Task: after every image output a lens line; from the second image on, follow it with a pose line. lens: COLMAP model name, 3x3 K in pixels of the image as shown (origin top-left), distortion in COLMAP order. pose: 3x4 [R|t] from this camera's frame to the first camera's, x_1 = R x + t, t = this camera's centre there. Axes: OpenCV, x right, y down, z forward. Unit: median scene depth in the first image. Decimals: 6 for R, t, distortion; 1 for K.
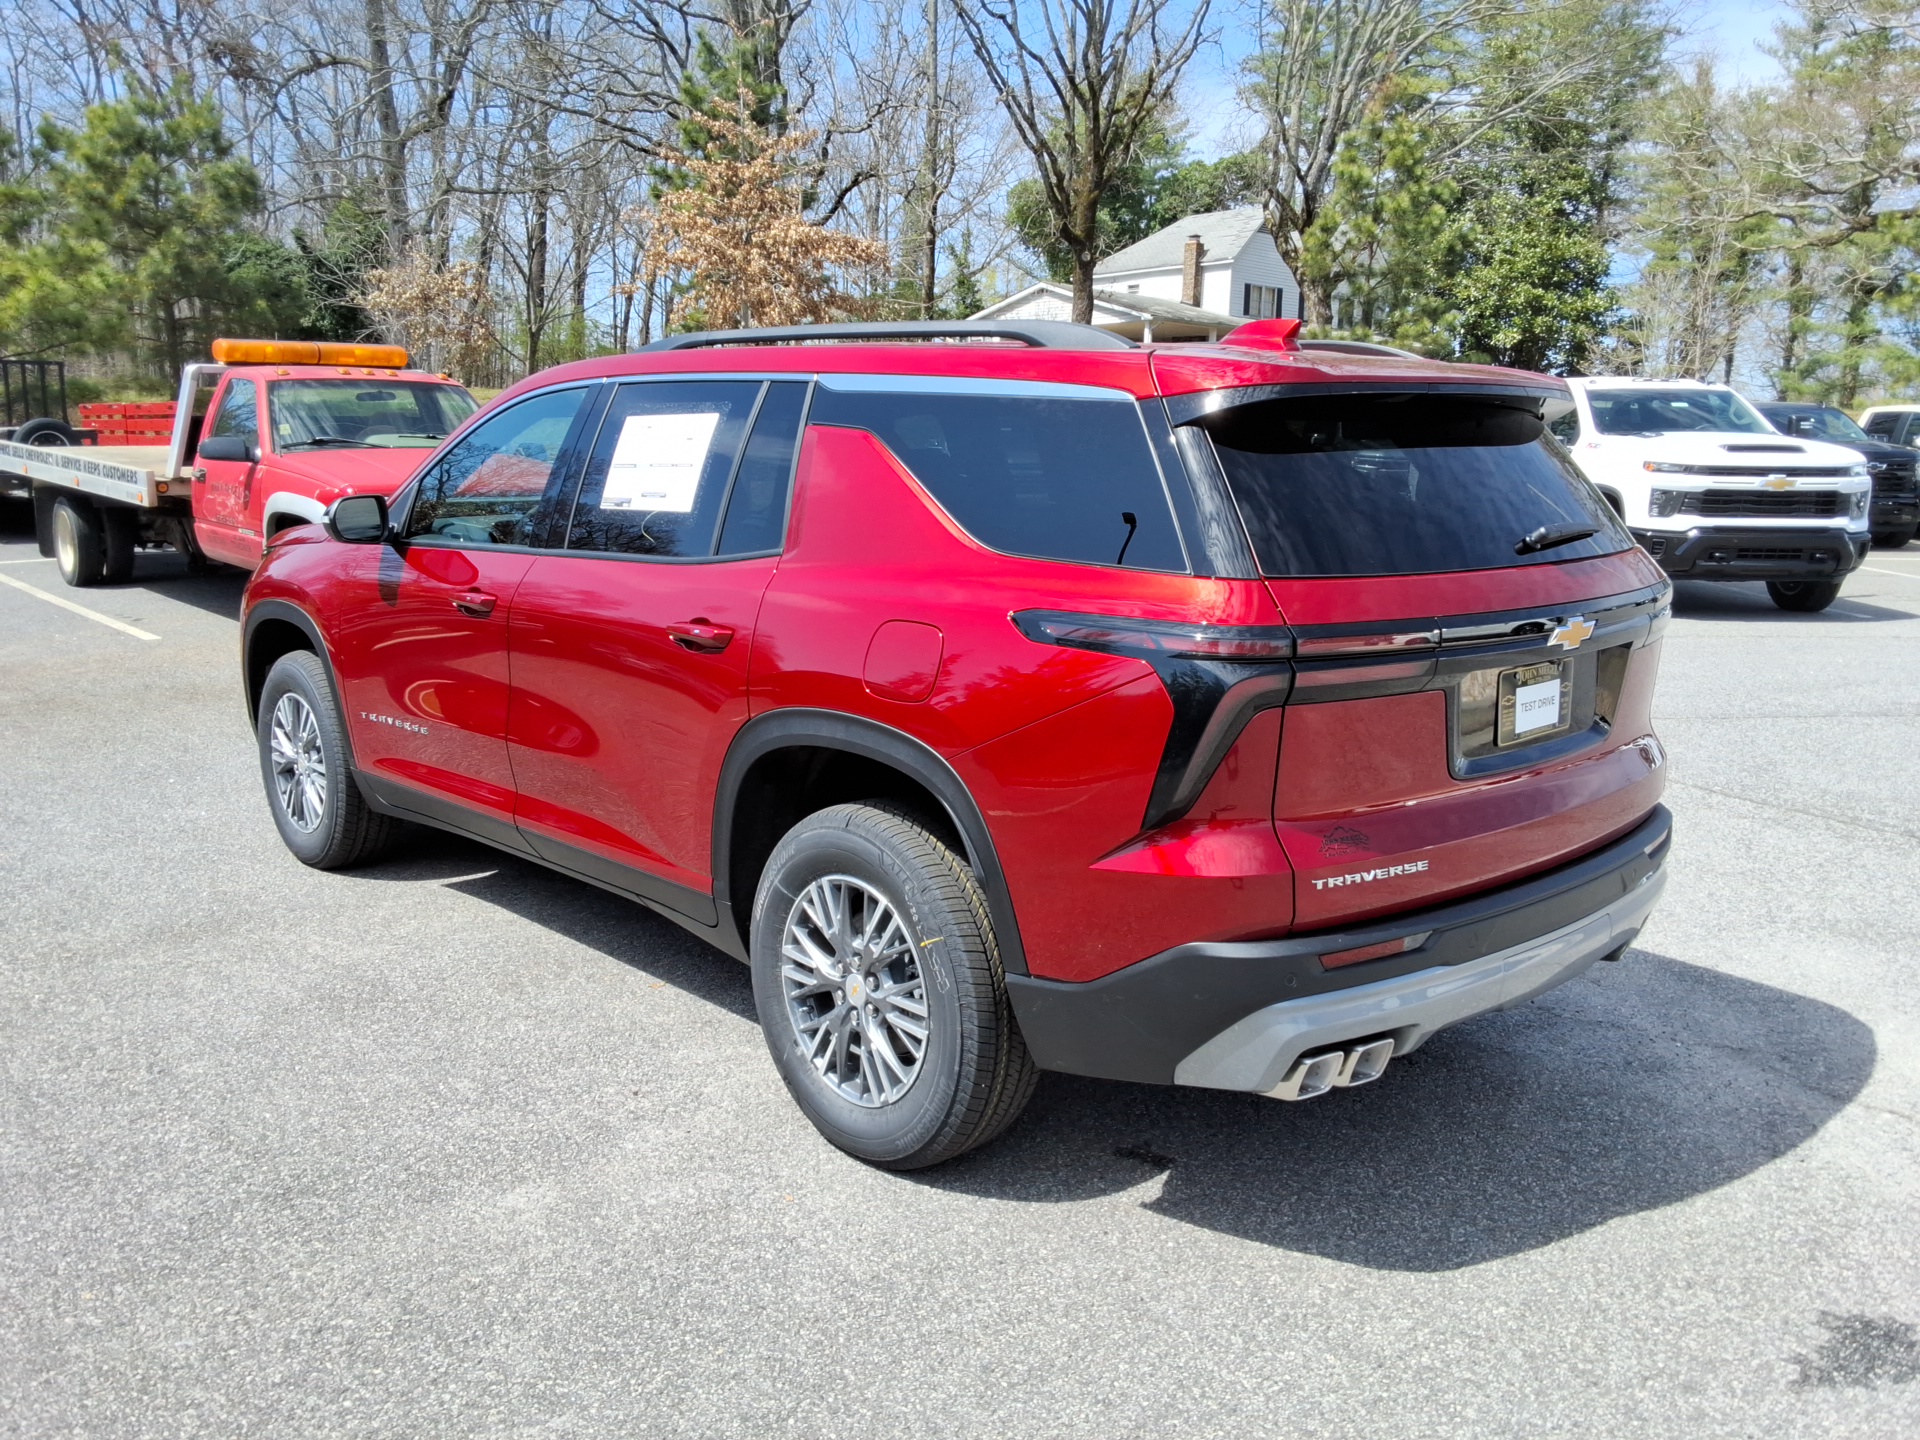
lens RADIAL K [[1544.4, 0, 976.6], [0, 1544.4, 688.2], [0, 0, 1]] dist [0.127384, -0.203700]
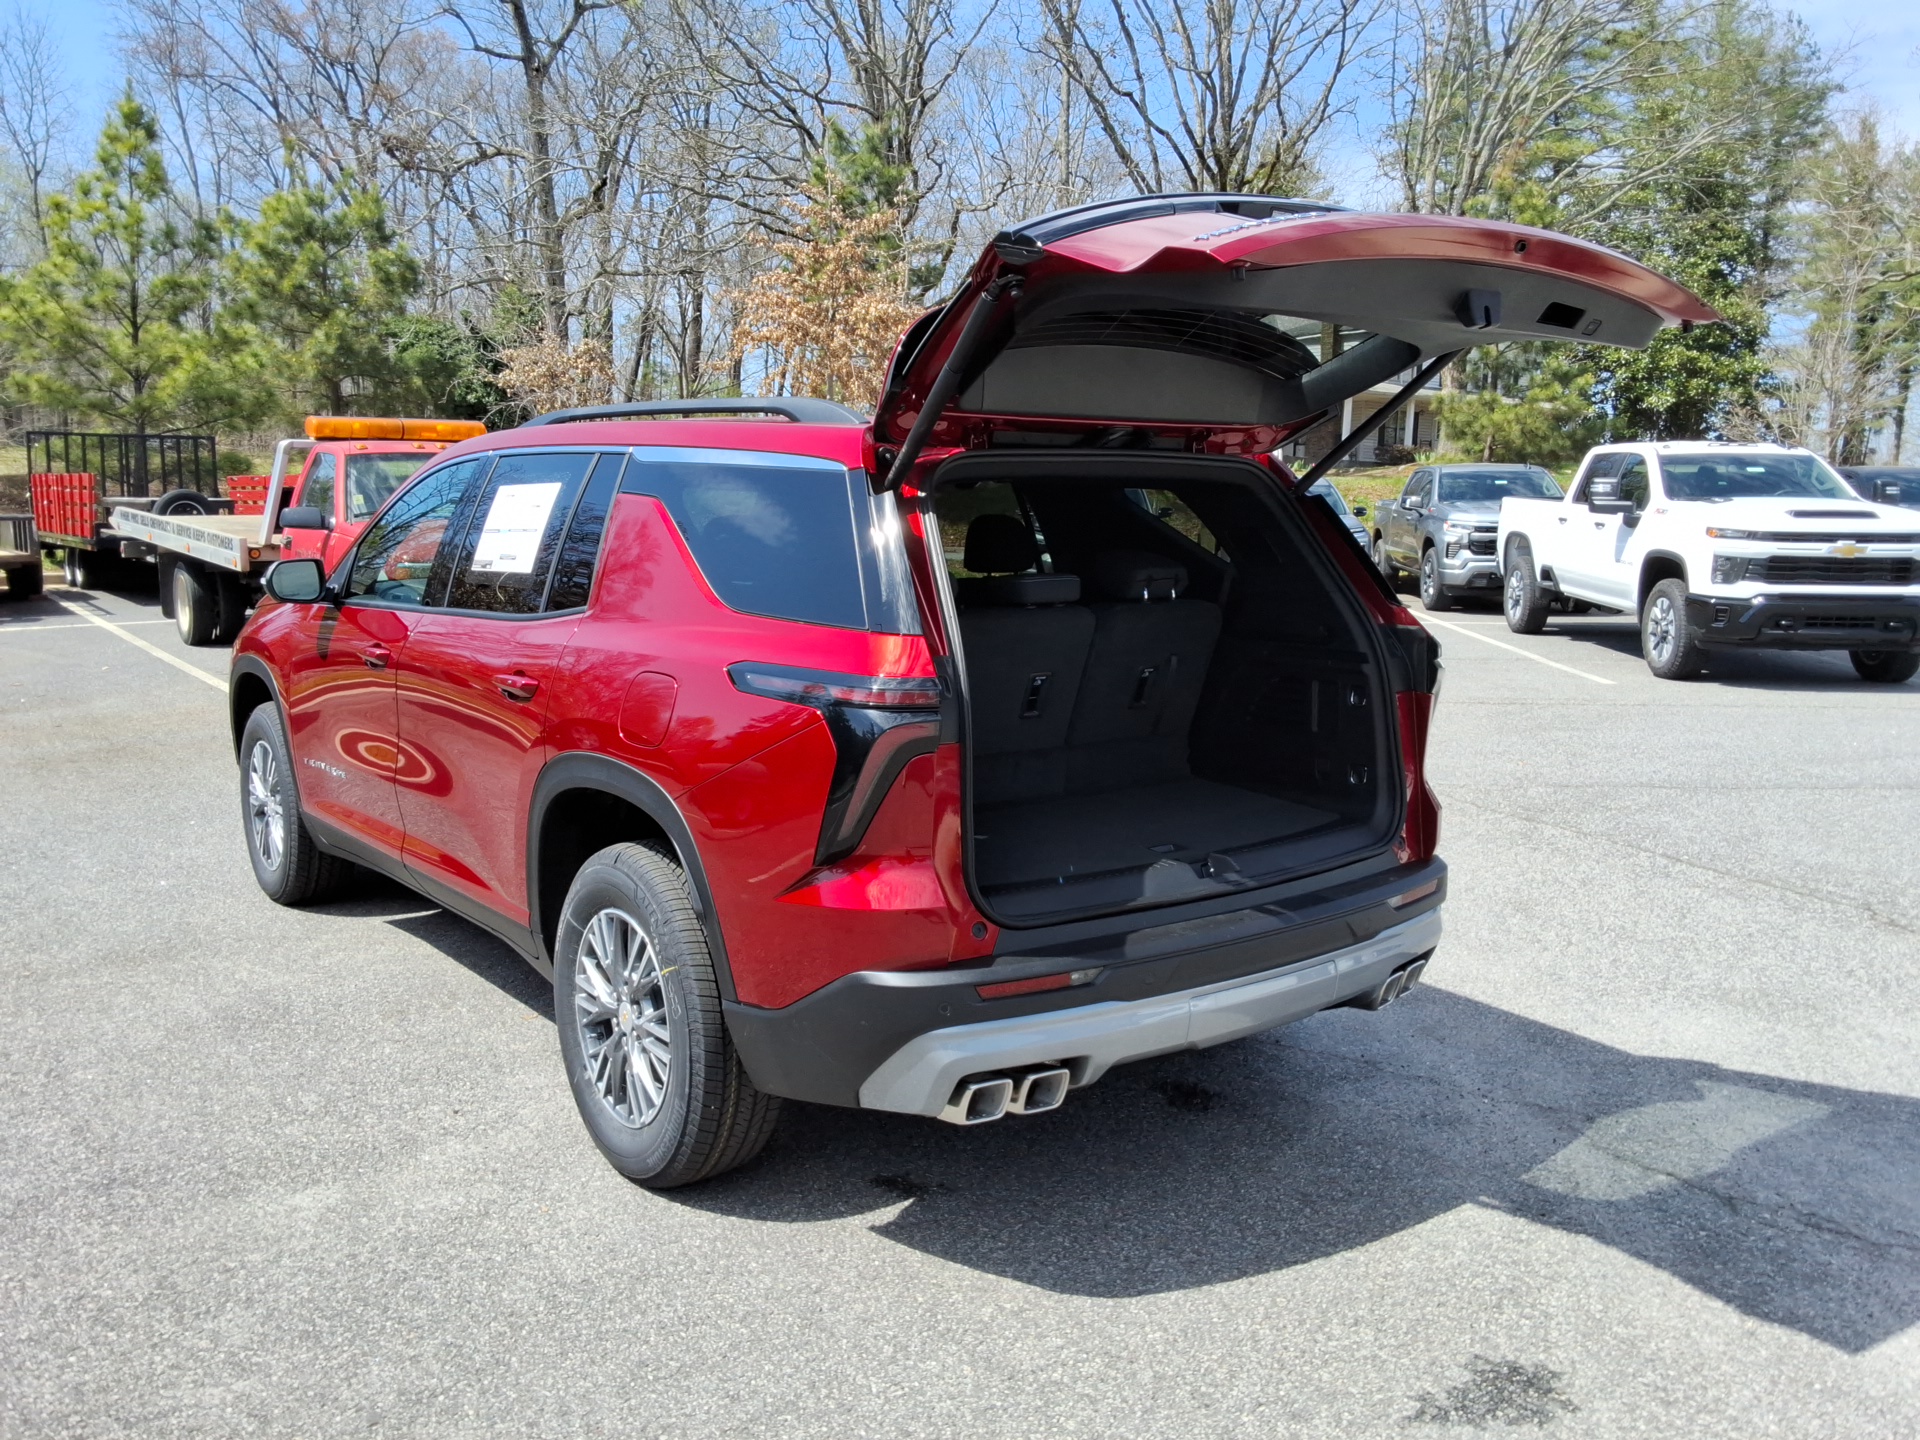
lens RADIAL K [[1544.4, 0, 976.6], [0, 1544.4, 688.2], [0, 0, 1]] dist [0.127384, -0.203700]
pose [[0.995288, 0.008752, -0.096570, 0.053150], [-0.012810, 0.999057, -0.041474, 0.001856], [0.096116, 0.042516, 0.994462, -0.011475]]
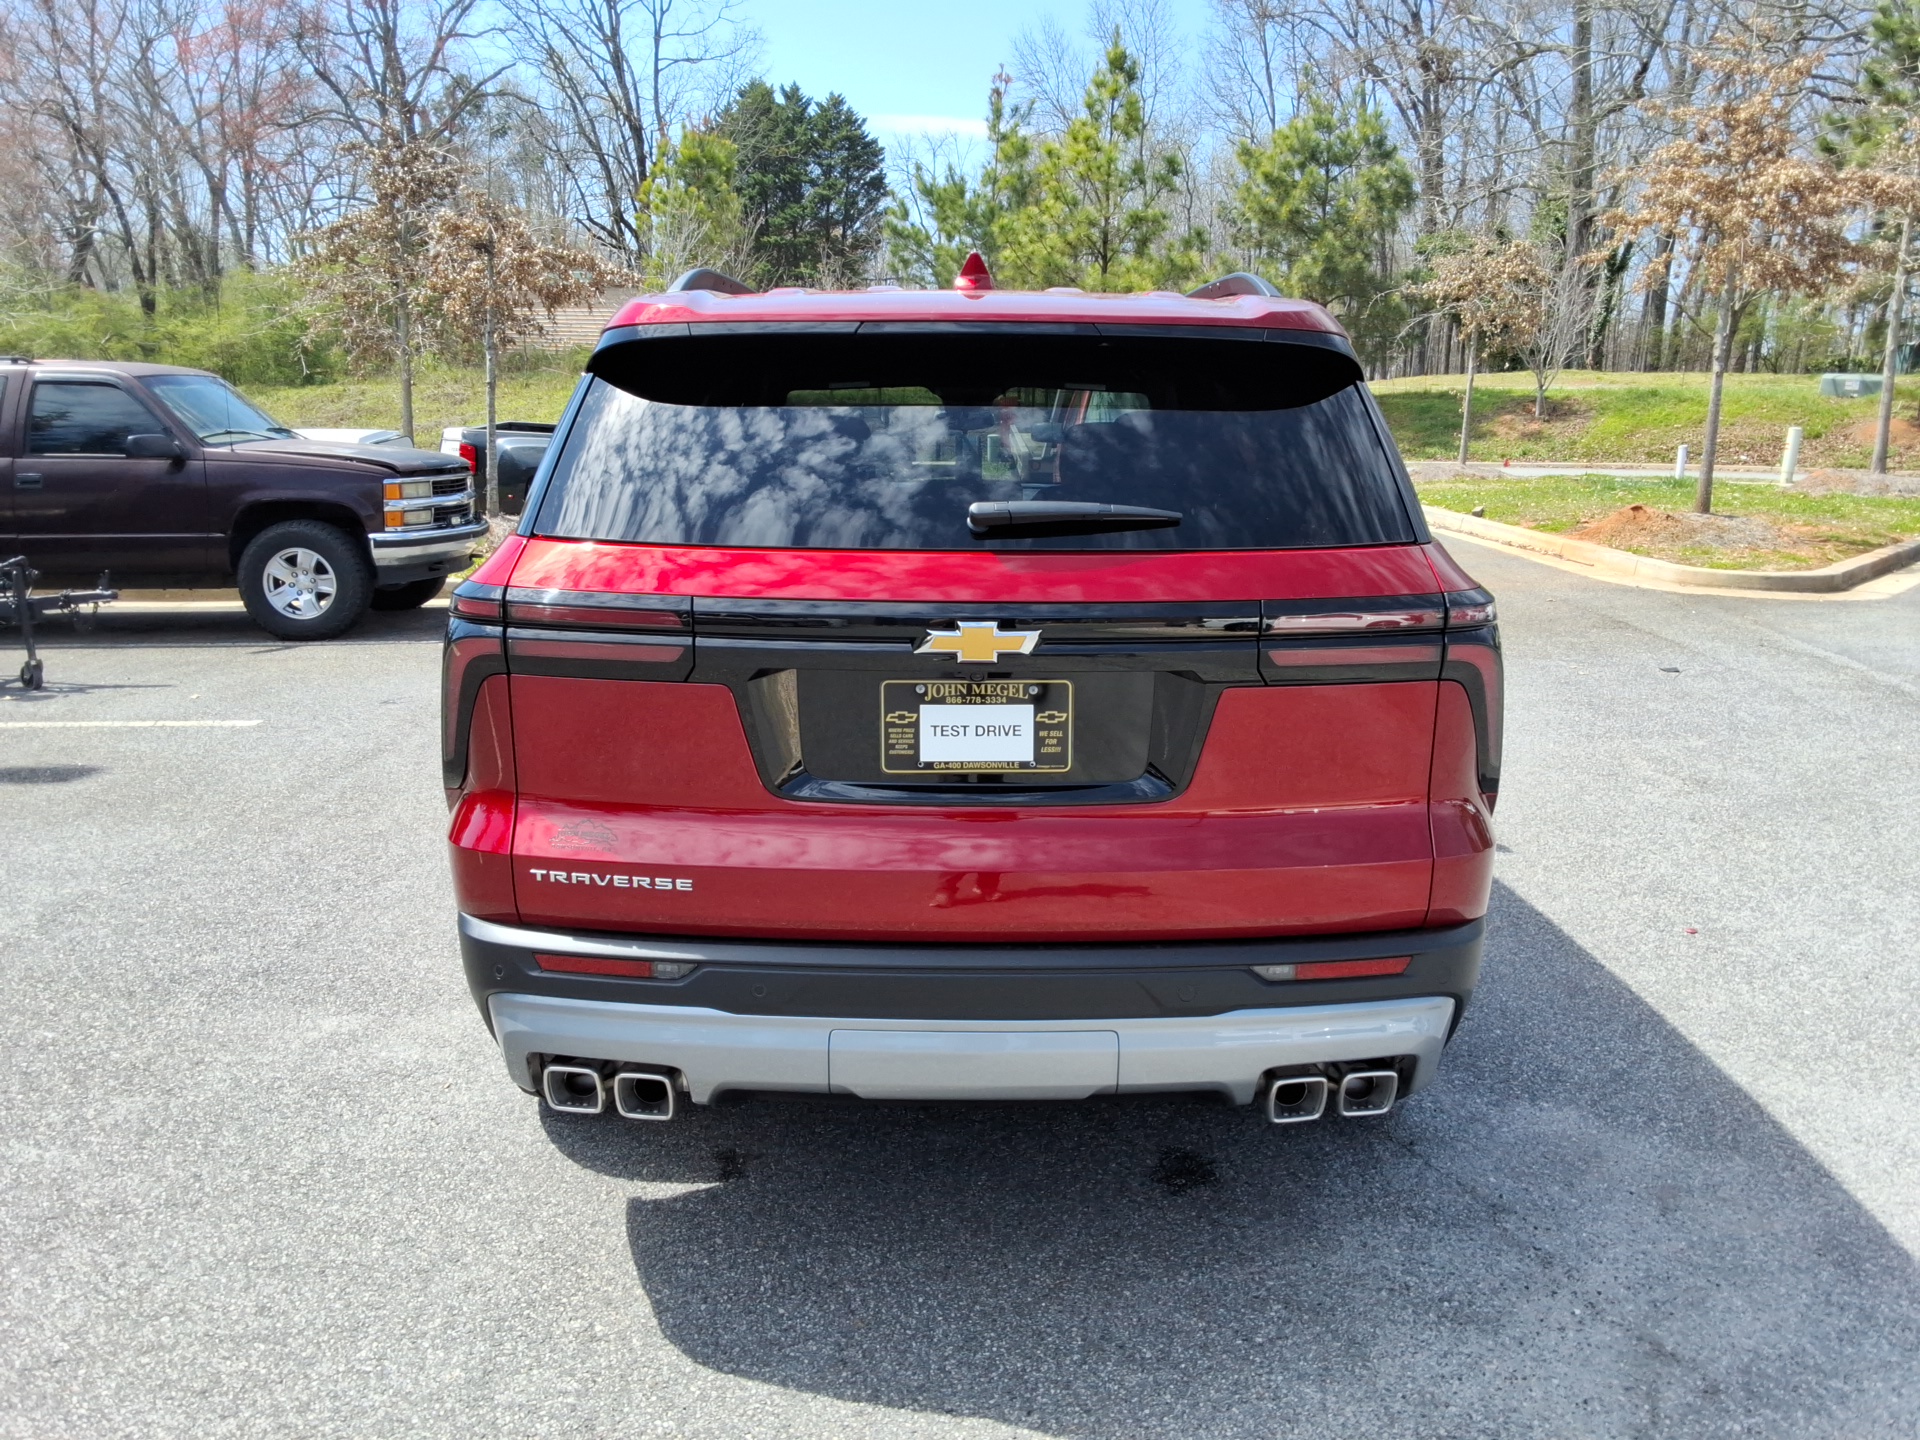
lens RADIAL K [[1552.9, 0, 970.4], [0, 1552.9, 687.5], [0, 0, 1]] dist [0.129107, -0.200673]
pose [[0.732774, 0.116684, -0.670393, 0.167262], [-0.113421, 0.992350, 0.048747, -0.009308], [0.670952, 0.040316, 0.740404, 0.080486]]
